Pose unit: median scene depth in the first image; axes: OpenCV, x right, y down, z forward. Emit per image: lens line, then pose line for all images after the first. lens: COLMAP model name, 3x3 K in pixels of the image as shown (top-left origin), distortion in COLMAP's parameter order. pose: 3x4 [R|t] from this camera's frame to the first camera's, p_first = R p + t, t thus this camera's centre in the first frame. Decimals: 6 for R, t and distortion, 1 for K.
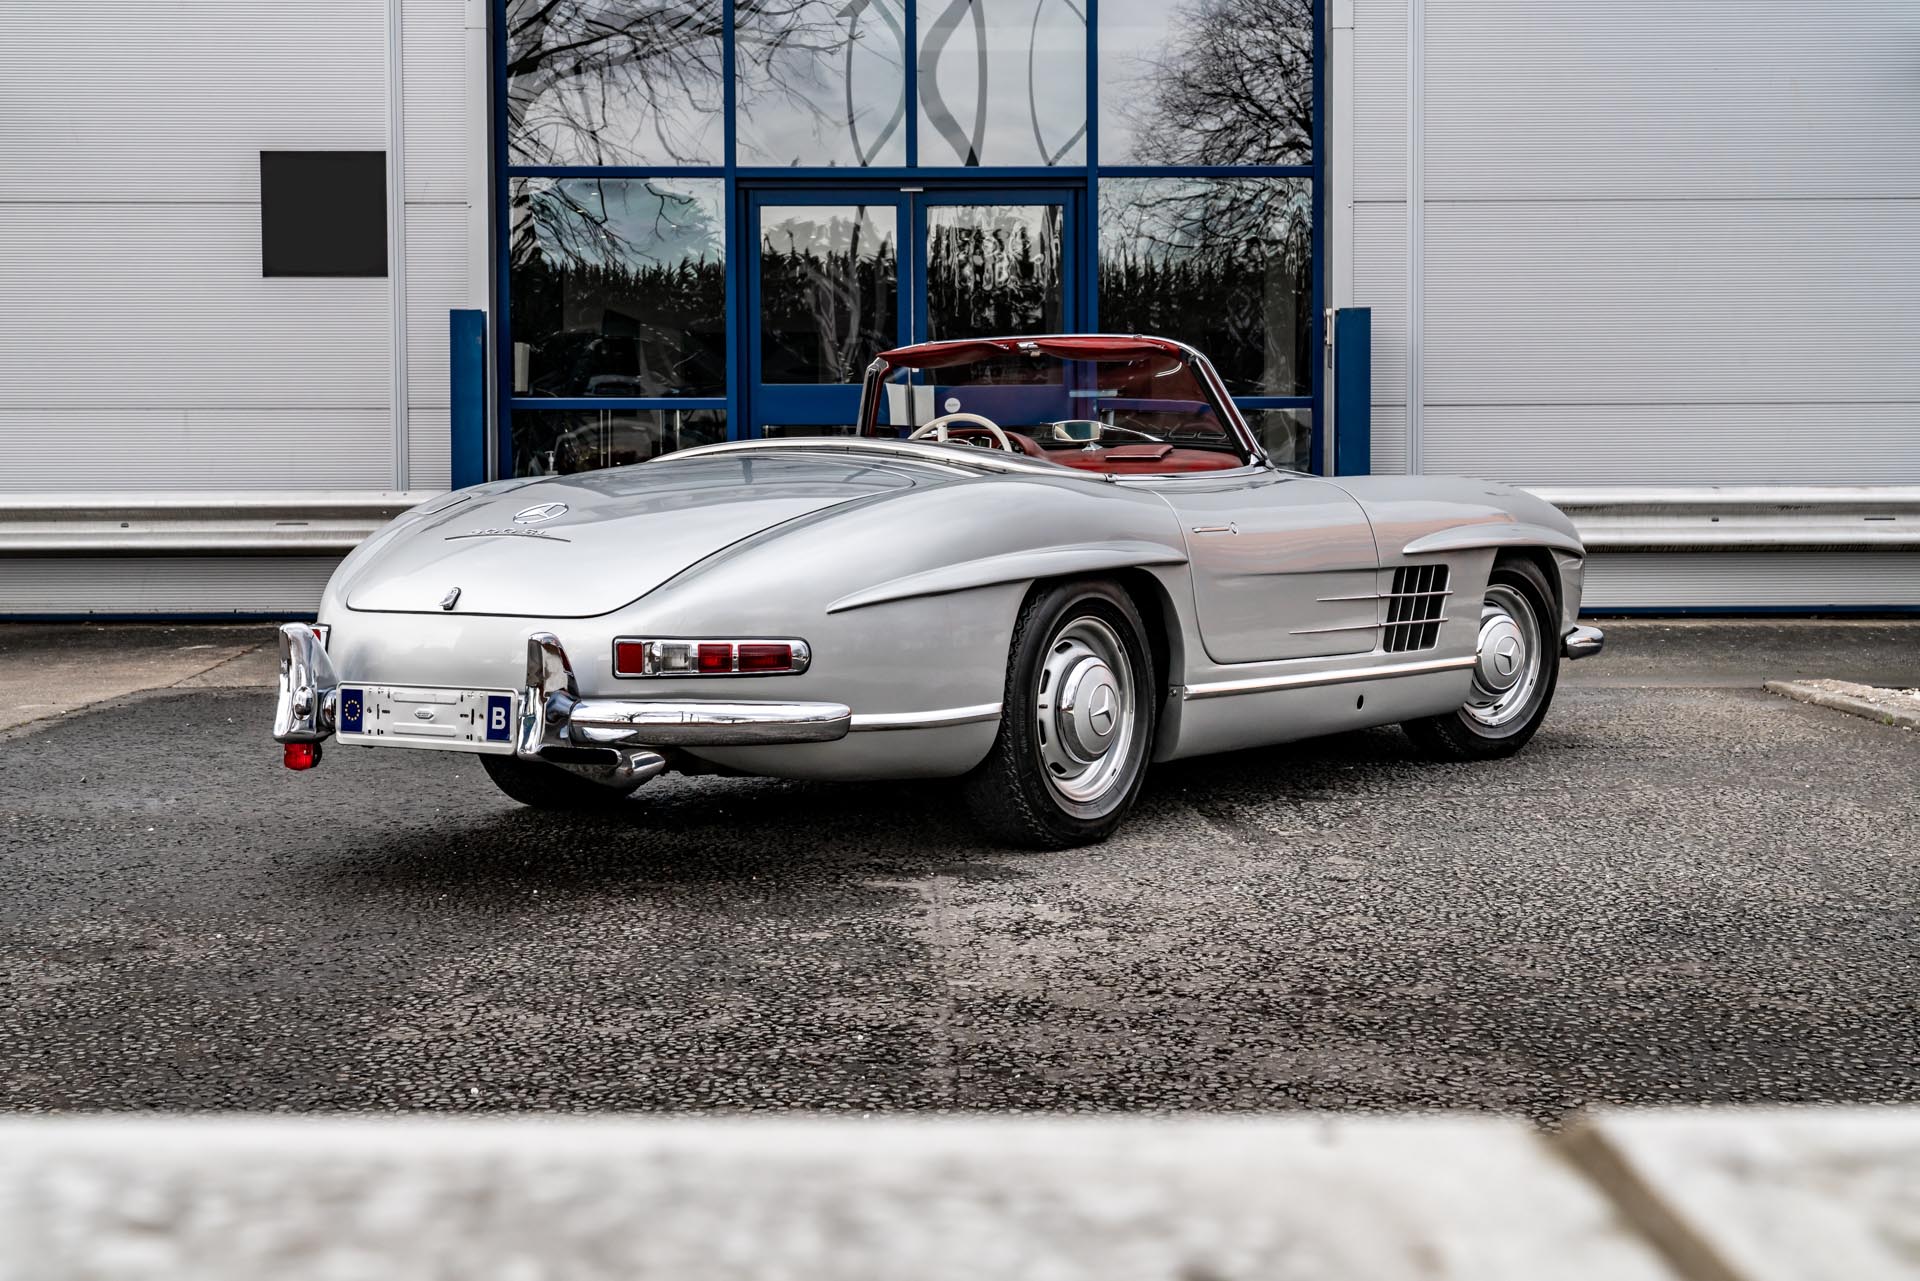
lens RADIAL K [[2748.2, 0, 960.0], [0, 2748.2, 640.5], [0, 0, 1]] dist [0.029027, 0.031546]
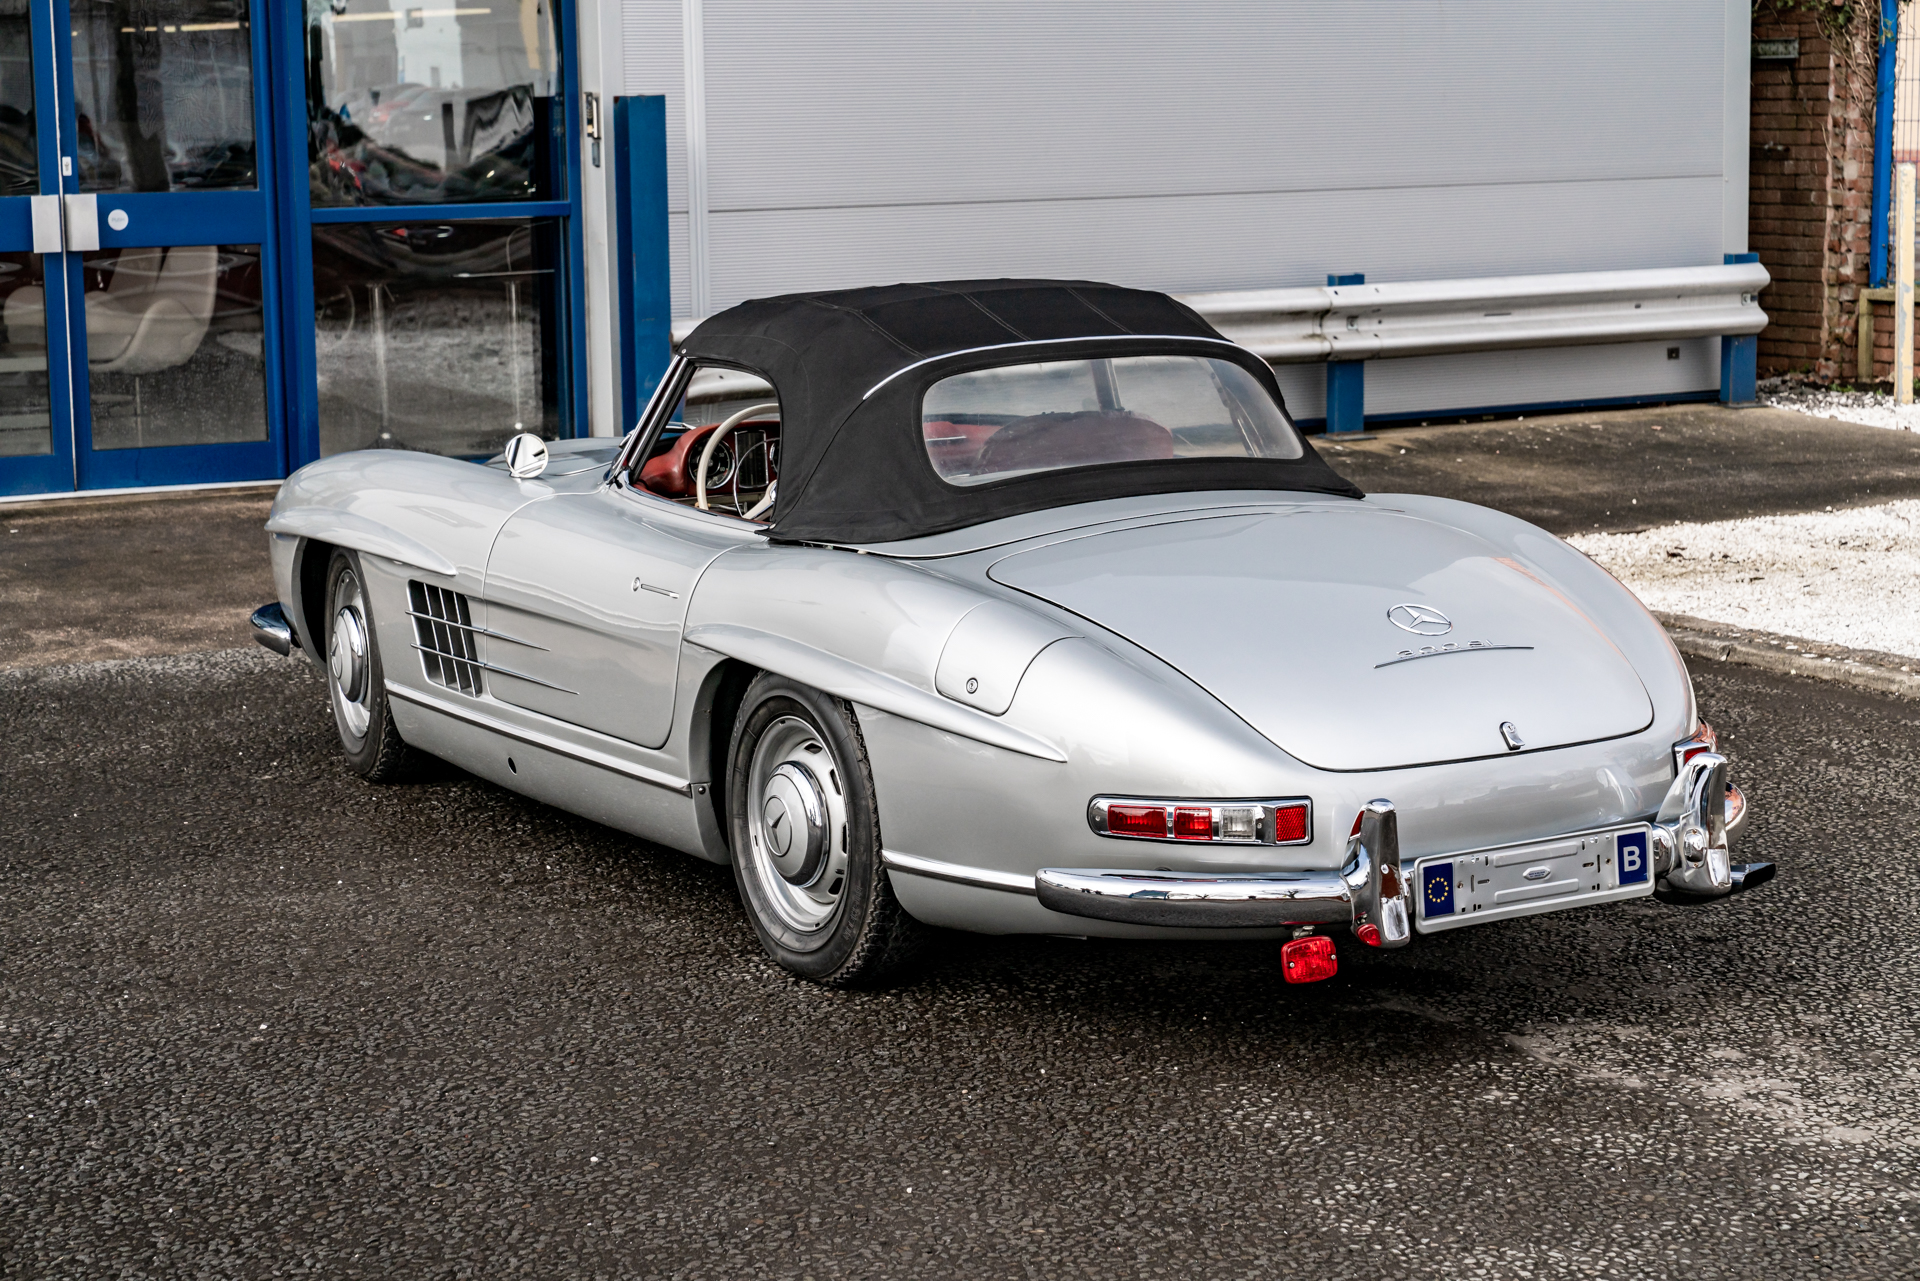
lens RADIAL K [[3729.6, 0, 959.6], [0, 3729.6, 640.0], [0, 0, 1]] dist [0.017319, 0.079458]
pose [[0.874155, -0.080388, 0.478948, -0.624206], [0.037289, 0.994404, 0.098845, -0.136689], [-0.484213, -0.068546, 0.872261, 0.005207]]
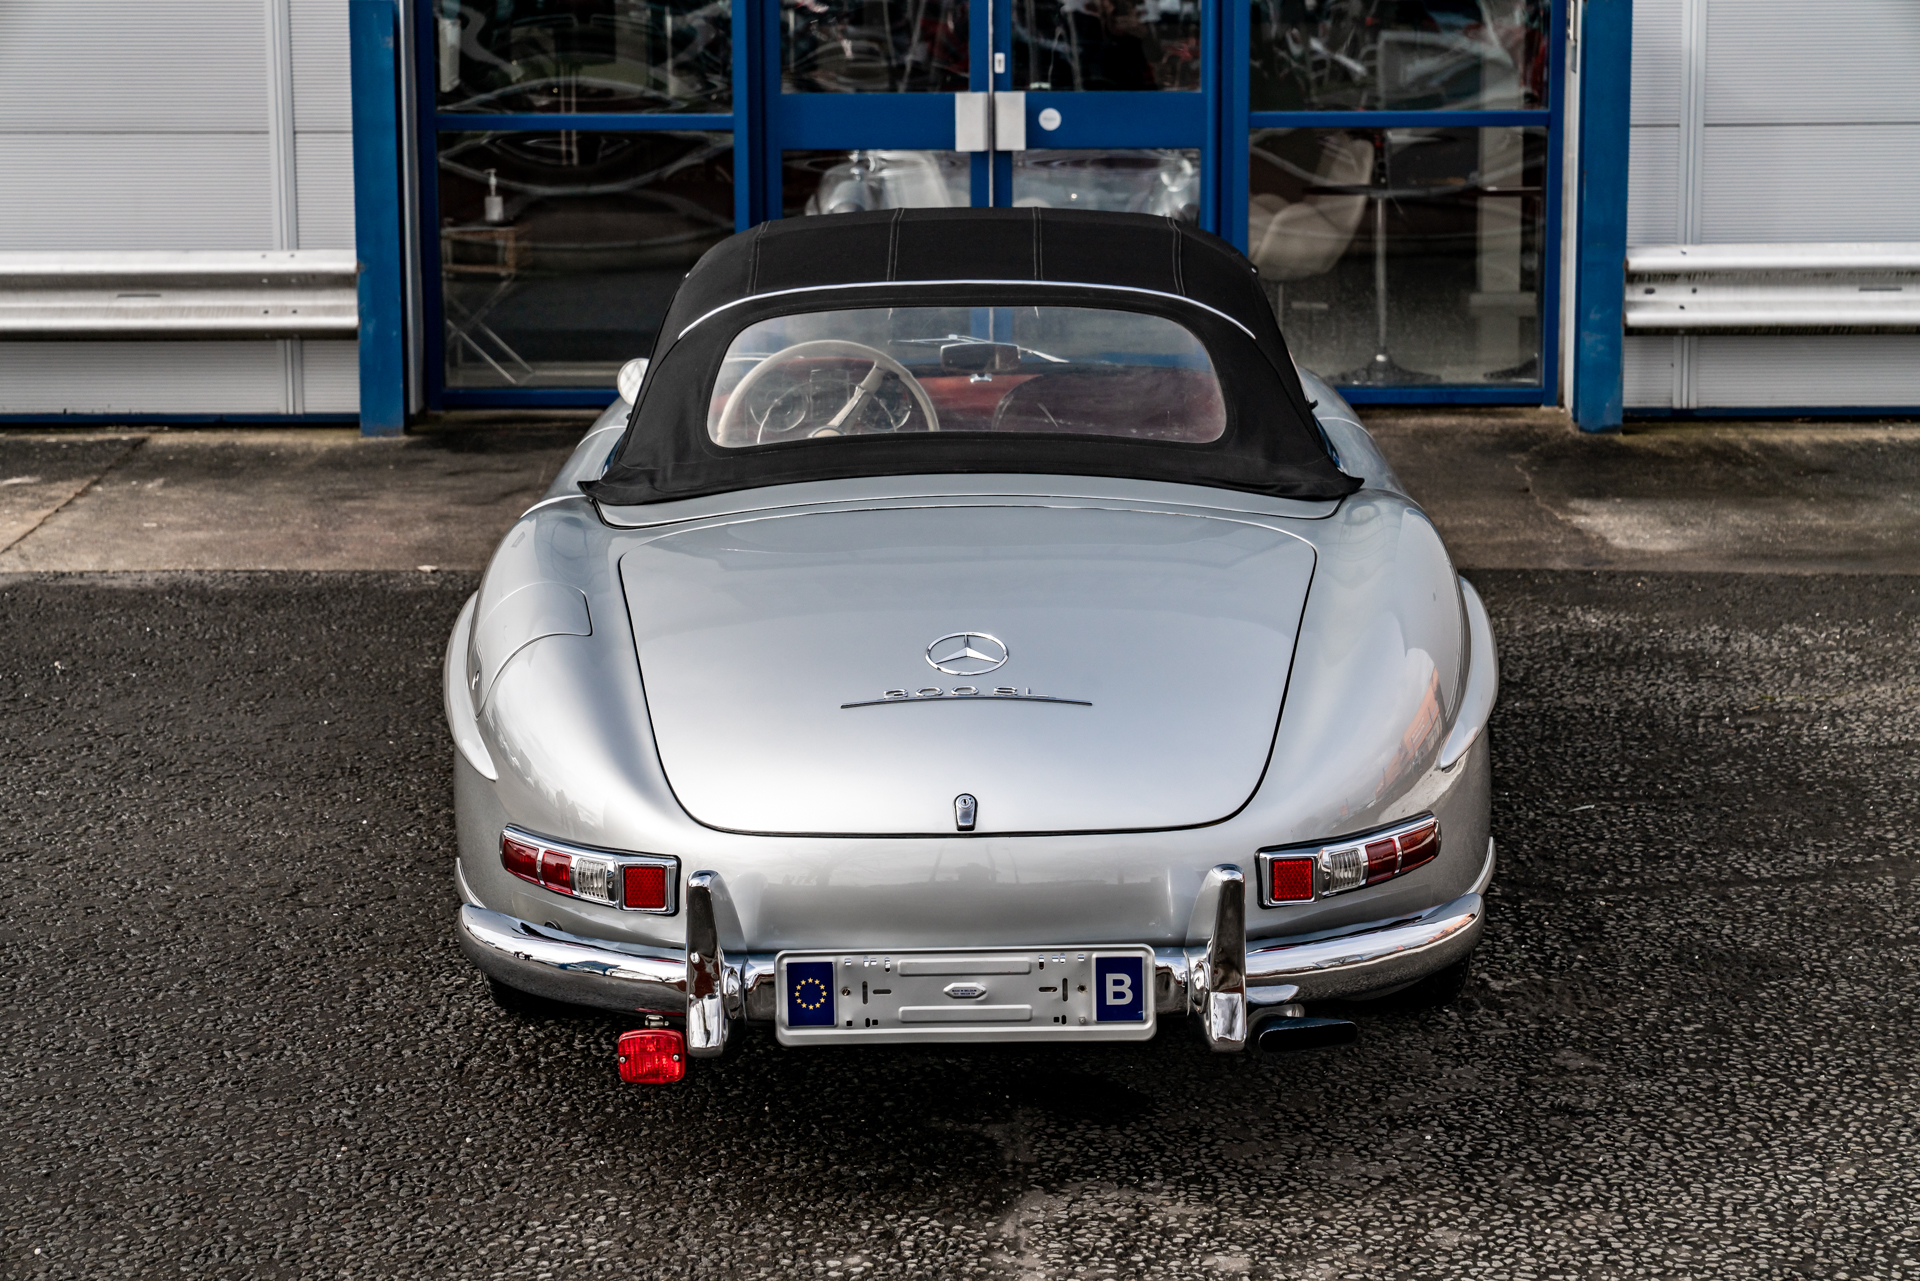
lens RADIAL K [[3729.6, 0, 959.6], [0, 3729.6, 640.0], [0, 0, 1]] dist [0.017319, 0.079458]
pose [[0.999637, 0.002835, -0.026777, 0.002360], [0.000255, 0.993398, 0.114718, -0.132800], [0.026926, -0.114683, 0.993037, 0.029497]]
